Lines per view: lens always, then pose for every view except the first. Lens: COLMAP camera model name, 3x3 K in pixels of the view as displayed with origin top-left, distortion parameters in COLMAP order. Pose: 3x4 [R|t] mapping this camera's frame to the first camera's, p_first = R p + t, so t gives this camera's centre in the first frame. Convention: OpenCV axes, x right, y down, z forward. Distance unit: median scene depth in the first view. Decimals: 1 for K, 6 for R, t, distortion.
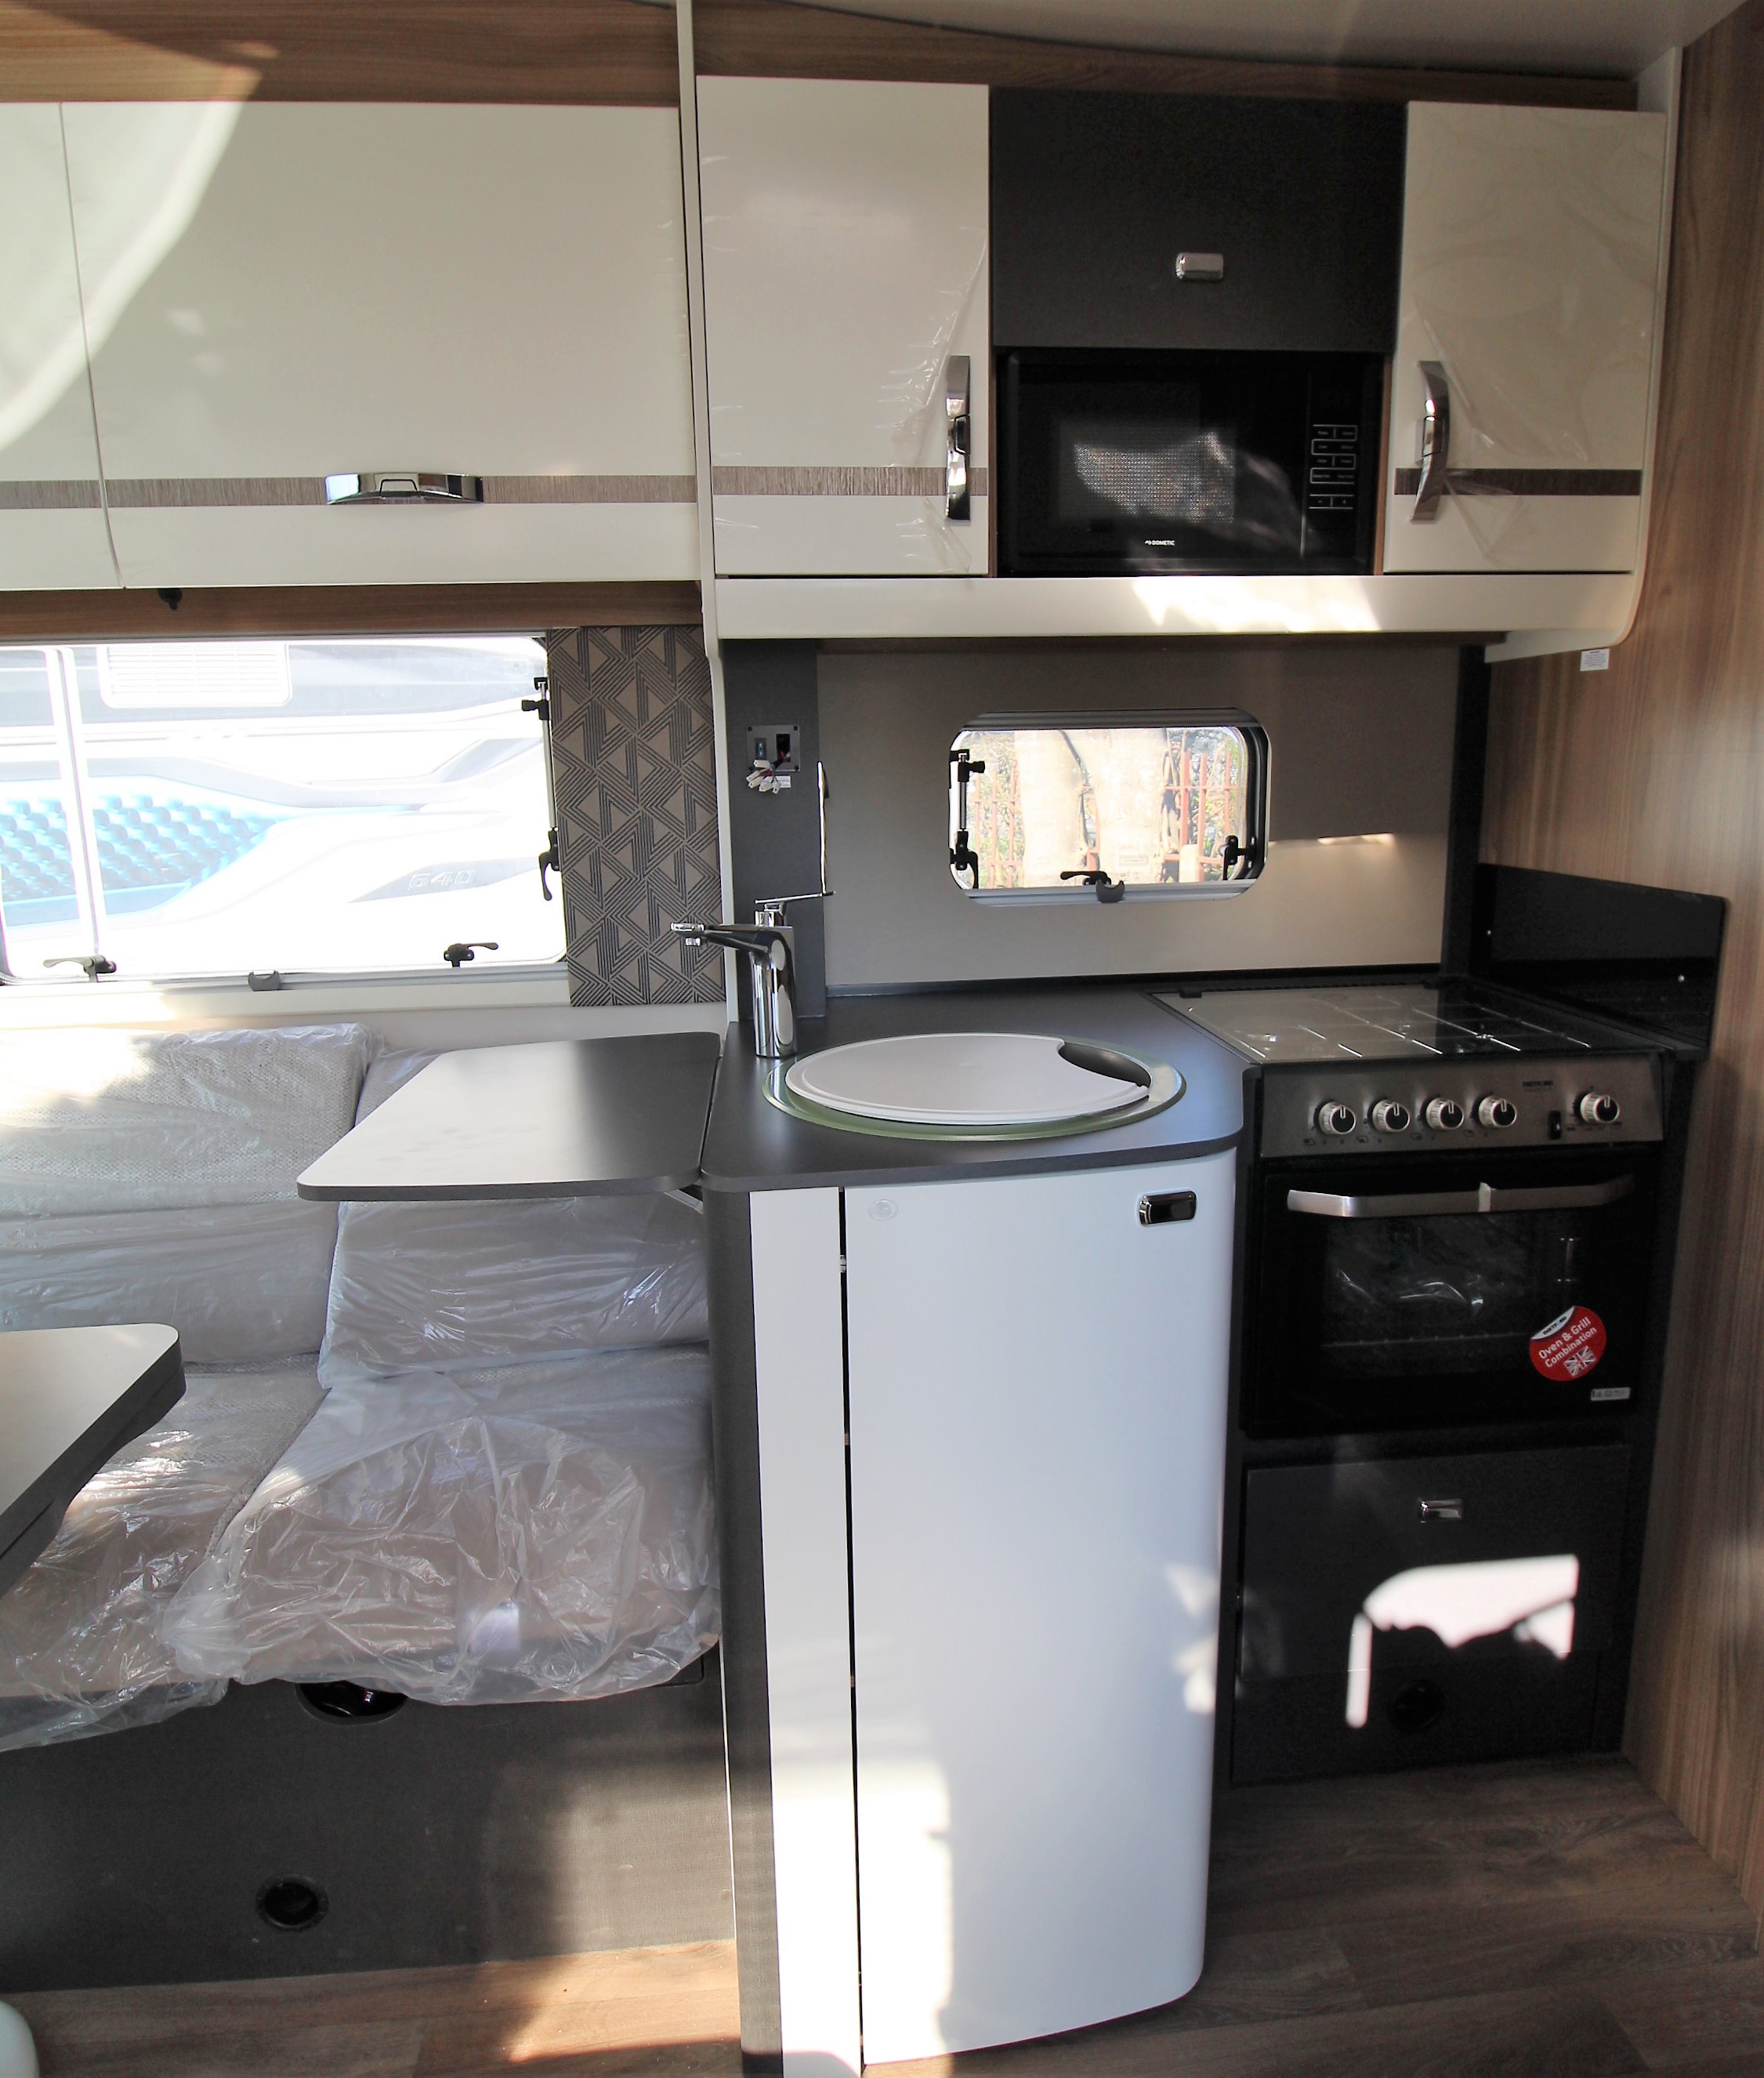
lens RADIAL K [[1250.3, 0, 894.7], [0, 1250.3, 982.5], [0, 0, 1]] dist [0.002039, -0.015437]
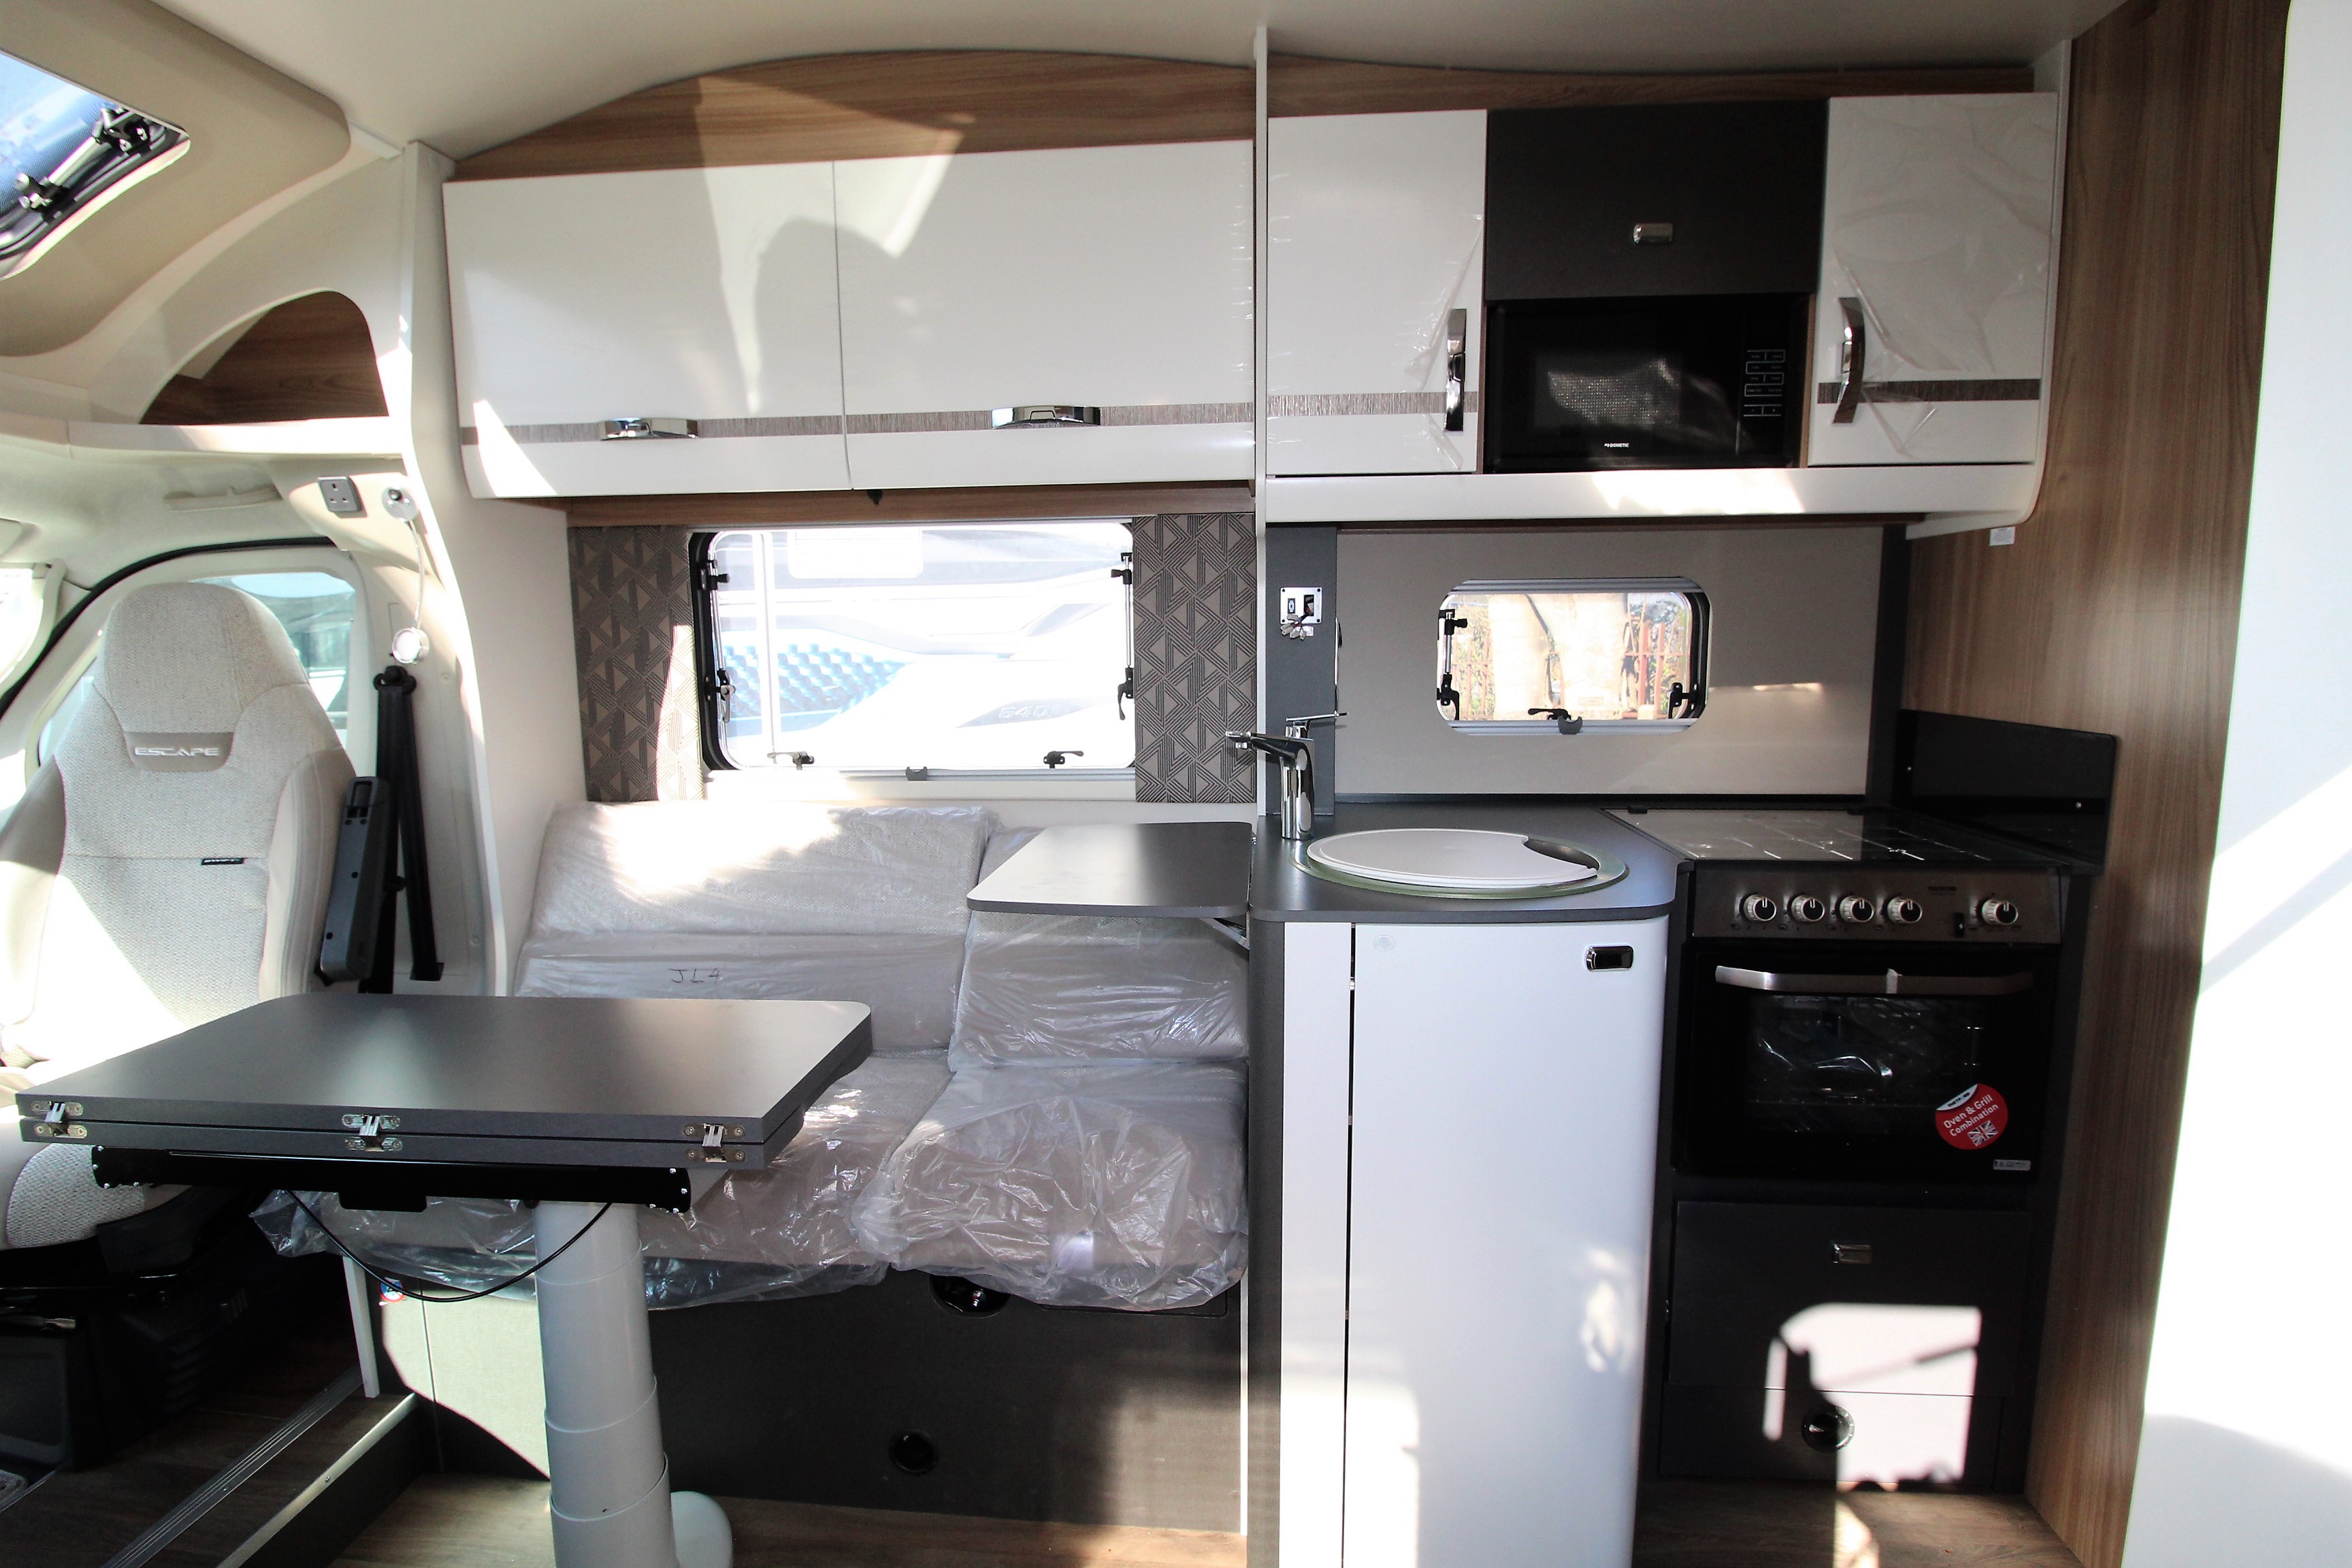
lens RADIAL K [[1085.1, 0, 1181.8], [0, 1085.1, 760.1], [0, 0, 1]] dist [0.002609, -0.016168]
pose [[0.984177, 0.031826, -0.174306, -0.019325], [-0.041700, 0.997709, -0.053280, 0.043167], [0.172211, 0.059705, 0.983249, -0.136464]]
